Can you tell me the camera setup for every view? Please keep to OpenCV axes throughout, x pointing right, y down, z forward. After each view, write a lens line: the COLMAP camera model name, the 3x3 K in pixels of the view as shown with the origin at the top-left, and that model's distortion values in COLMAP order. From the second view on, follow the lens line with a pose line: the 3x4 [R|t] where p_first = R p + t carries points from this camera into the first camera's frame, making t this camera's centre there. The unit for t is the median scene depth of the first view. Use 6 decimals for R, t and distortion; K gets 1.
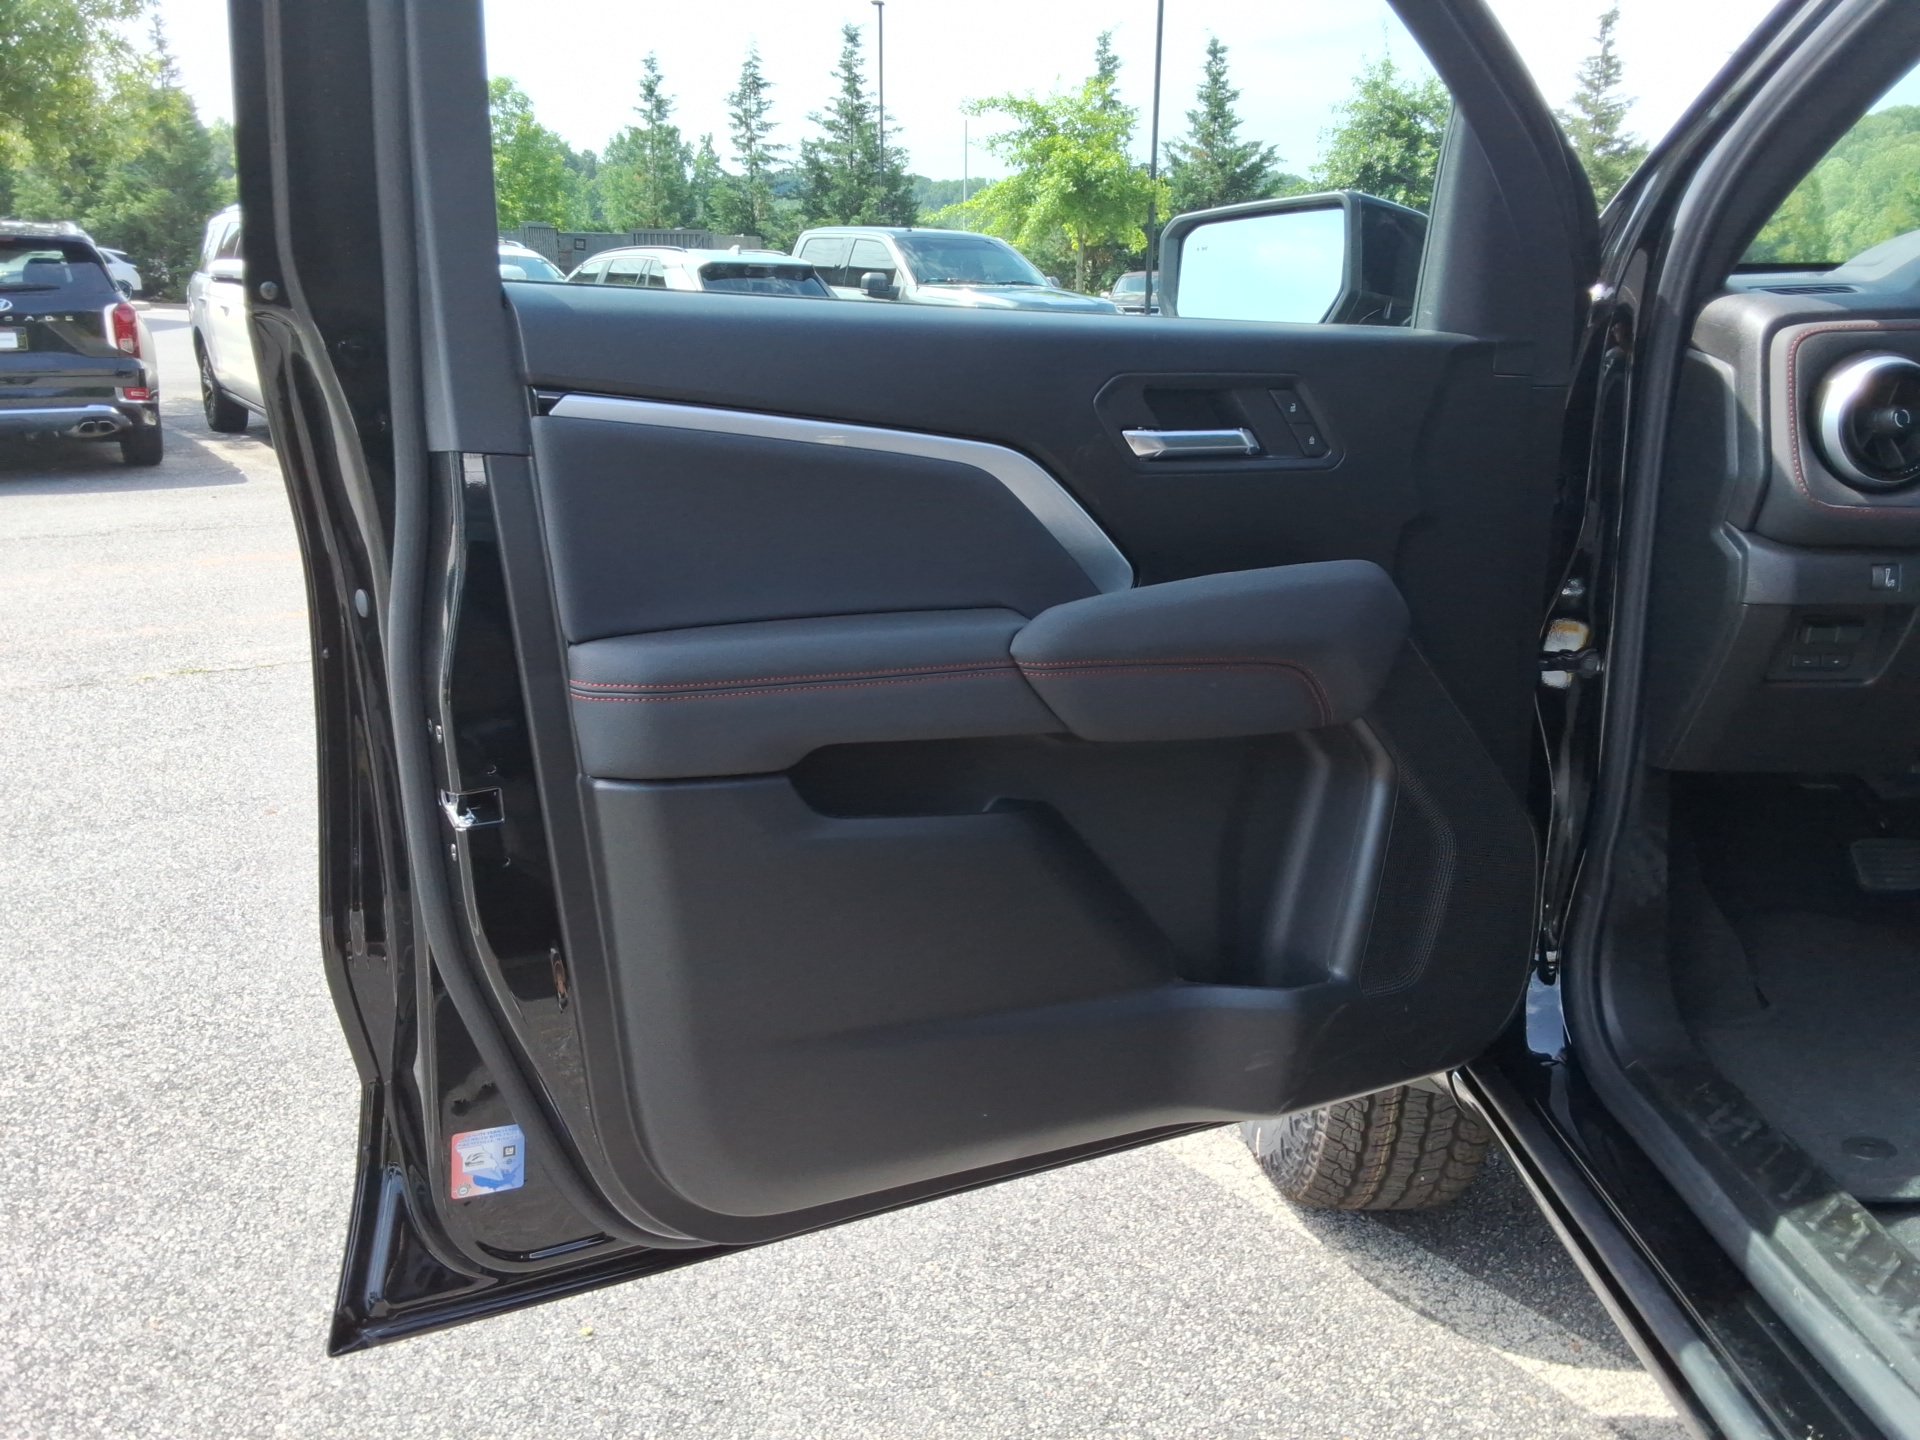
lens RADIAL K [[1540.2, 0, 985.4], [0, 1540.2, 707.9], [0, 0, 1]] dist [0.095393, -0.145866]
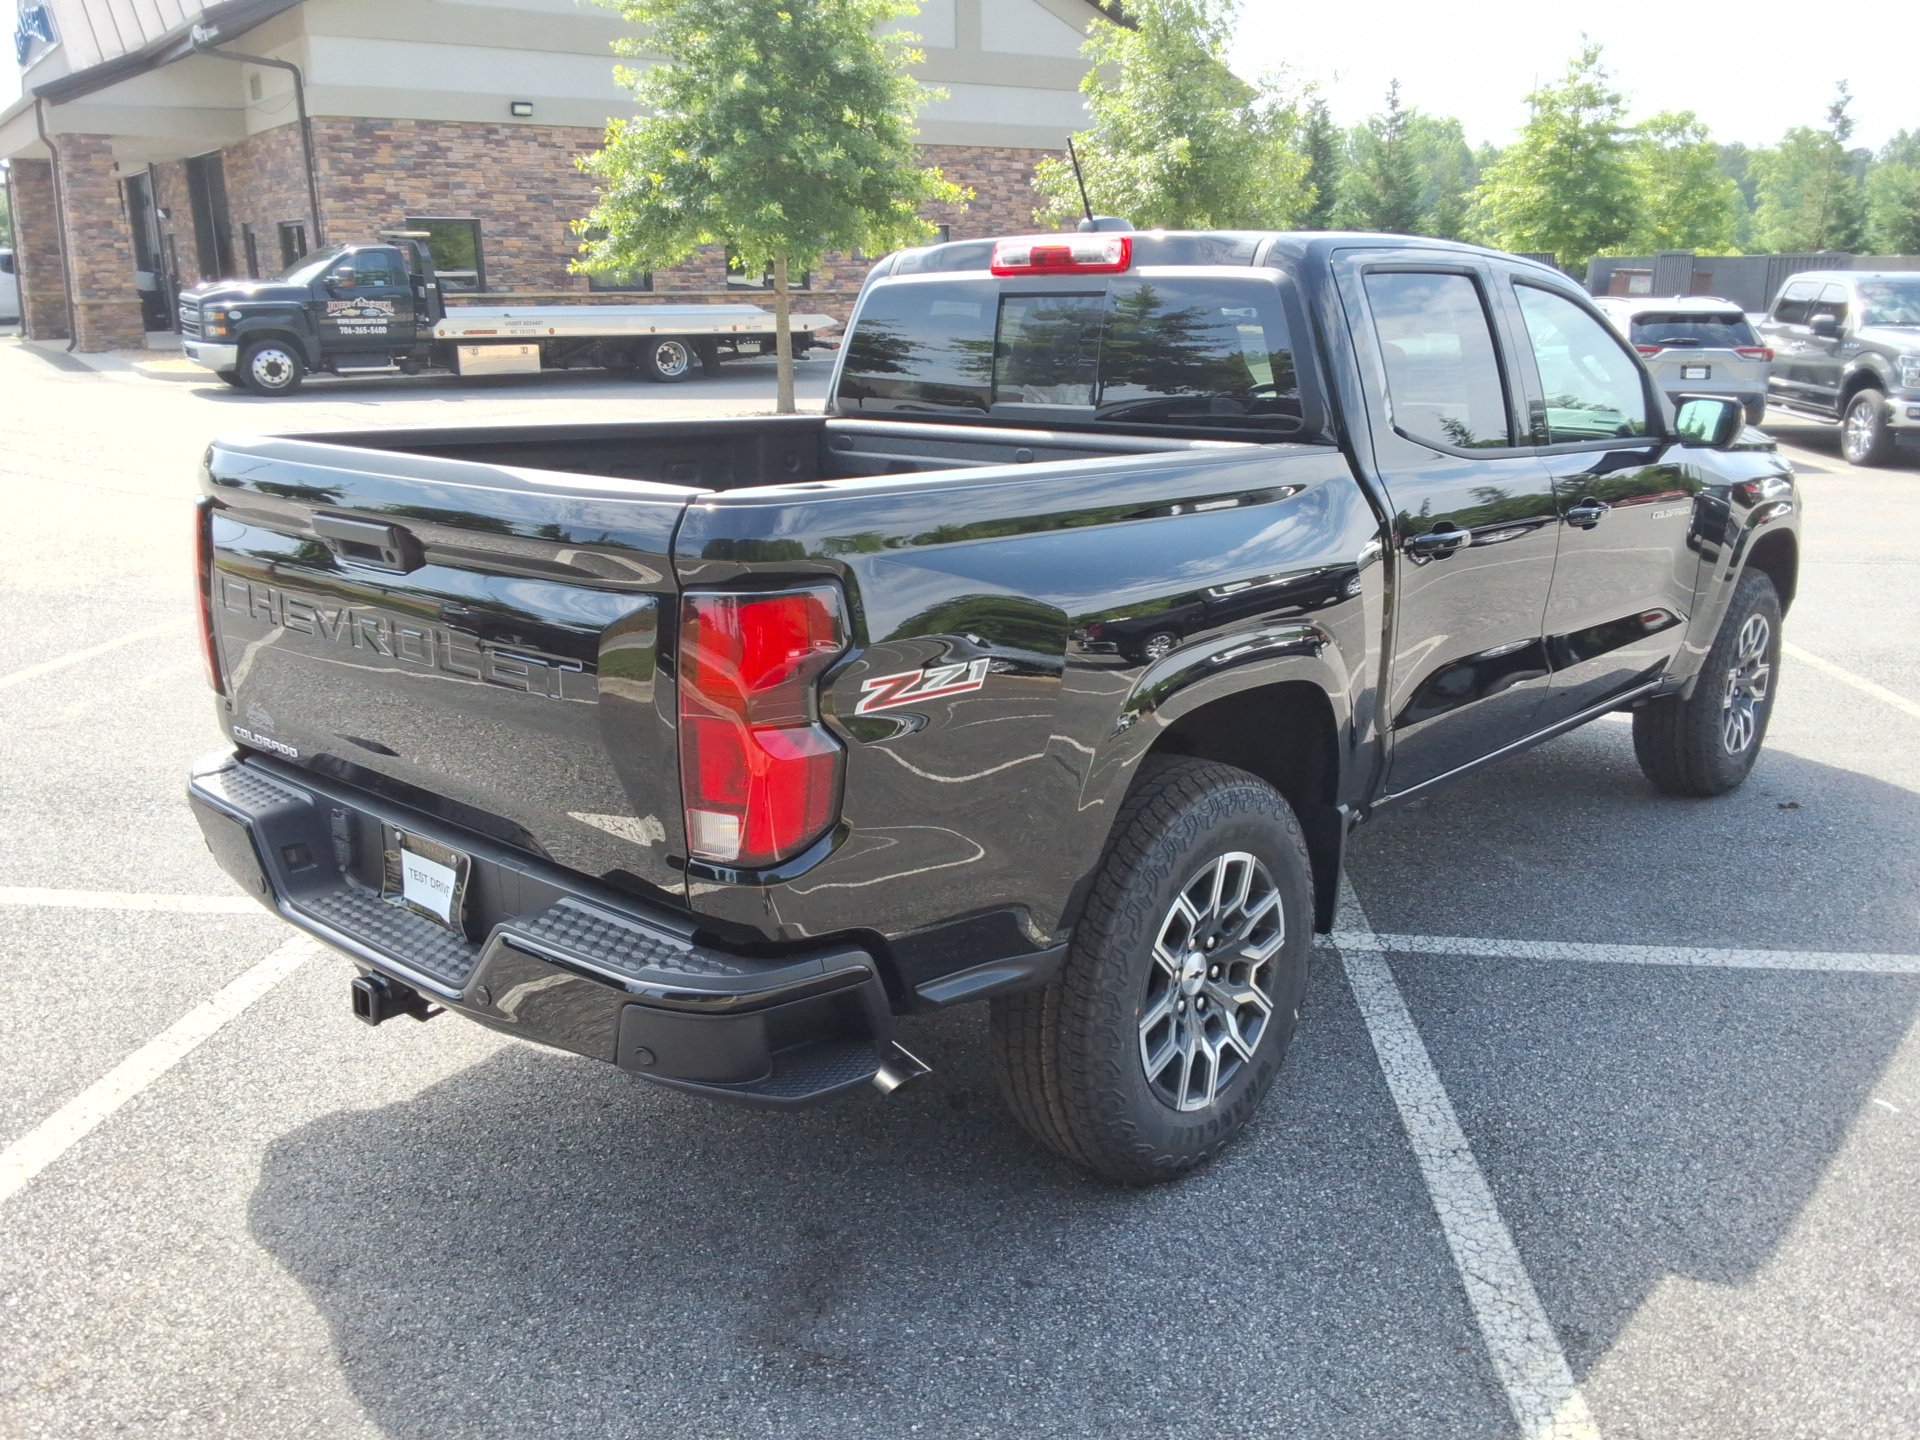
lens RADIAL K [[1540.2, 0, 972.8], [0, 1540.2, 700.9], [0, 0, 1]] dist [0.095393, -0.145866]
pose [[0.741465, 0.163590, -0.650744, 0.101159], [-0.170613, 0.983915, 0.052947, 0.014462], [0.648938, 0.071767, 0.757449, -0.090999]]
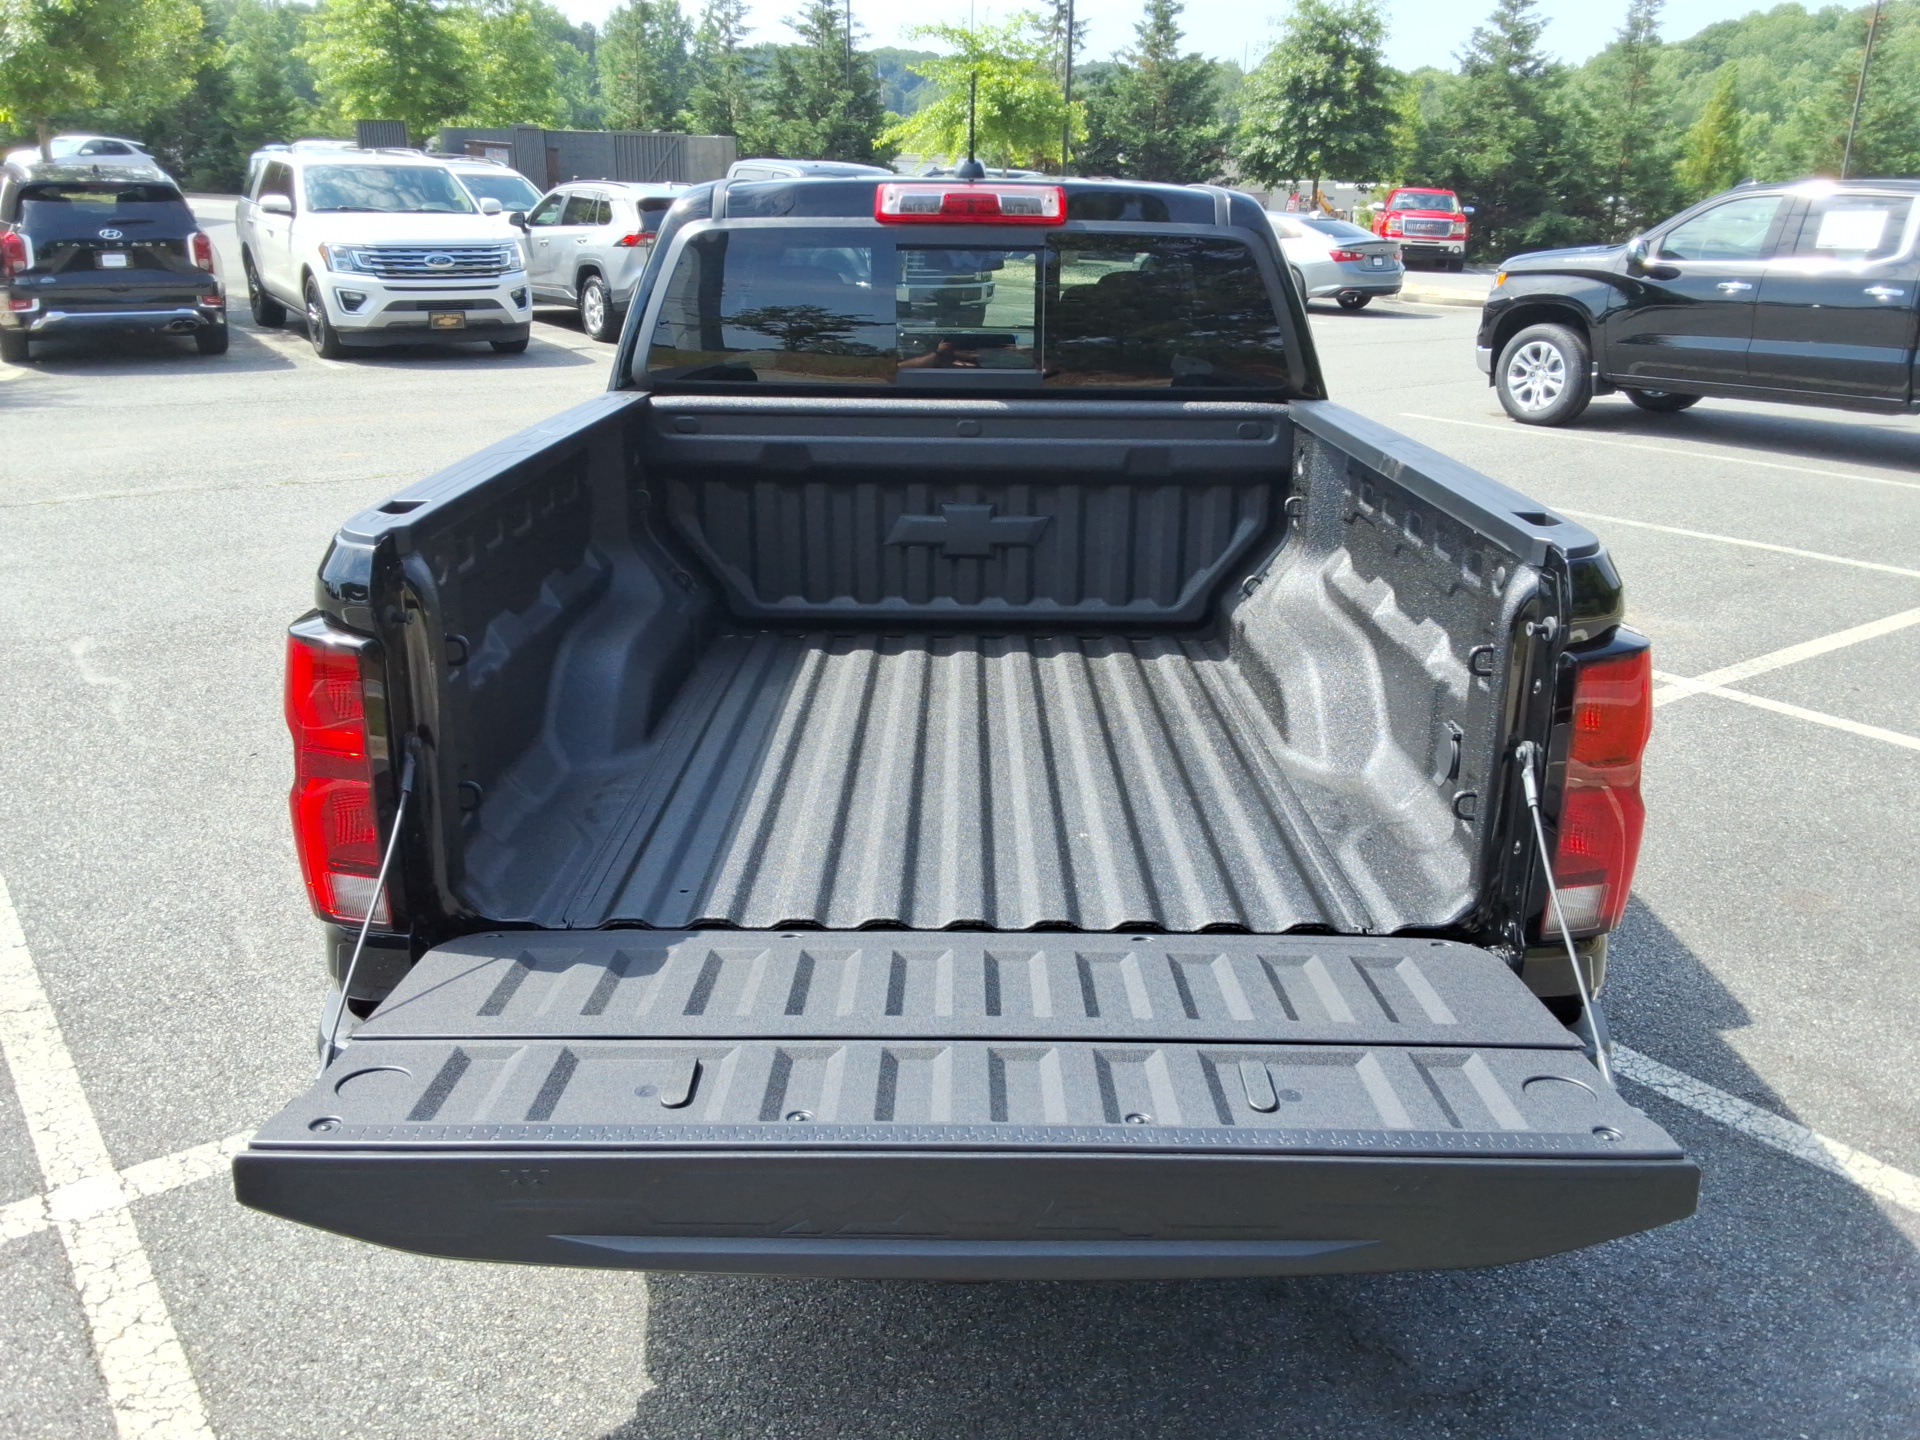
lens RADIAL K [[1540.2, 0, 970.9], [0, 1540.2, 711.1], [0, 0, 1]] dist [0.095393, -0.145866]
pose [[0.999823, 0.016129, -0.009710, 0.038189], [-0.015405, 0.997387, 0.070581, 0.013801], [0.010823, -0.070419, 0.997459, -0.106093]]
